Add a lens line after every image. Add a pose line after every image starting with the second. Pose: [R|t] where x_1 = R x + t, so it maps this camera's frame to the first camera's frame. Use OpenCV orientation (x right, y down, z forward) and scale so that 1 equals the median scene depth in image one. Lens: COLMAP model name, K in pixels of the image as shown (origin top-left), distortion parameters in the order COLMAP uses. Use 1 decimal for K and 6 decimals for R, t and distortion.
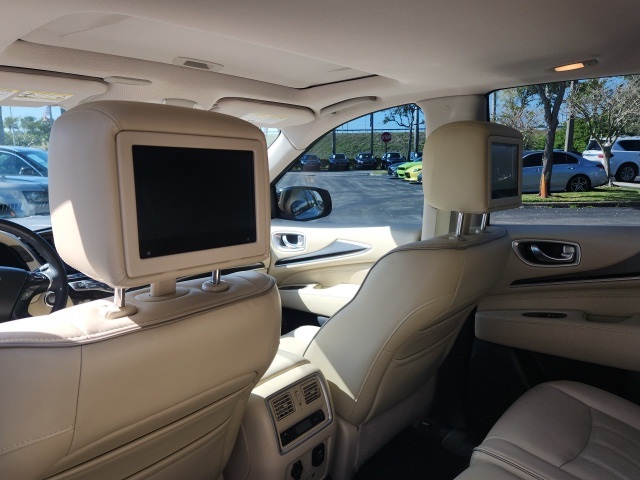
lens RADIAL K [[489.5, 0, 311.1], [0, 489.5, 240.2], [0, 0, 1]] dist [0.077290, -0.071379]
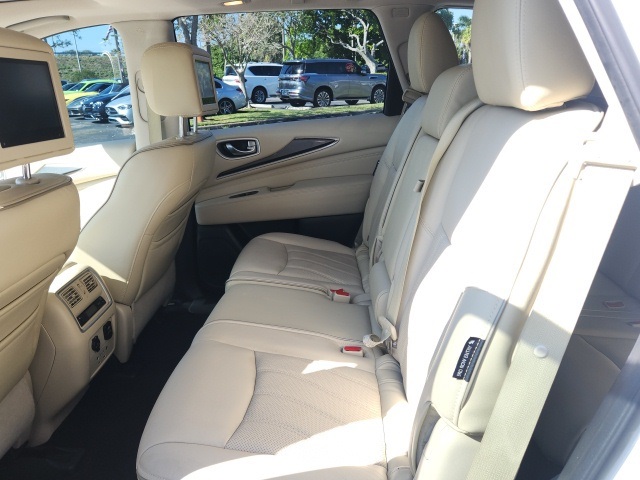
lens RADIAL K [[489.5, 0, 323.1], [0, 489.5, 241.3], [0, 0, 1]] dist [0.077290, -0.071379]
pose [[0.772166, -0.225947, 0.593892, -0.173940], [0.141956, 0.972362, 0.185369, 0.050190], [-0.619362, -0.058829, 0.782899, -0.180792]]
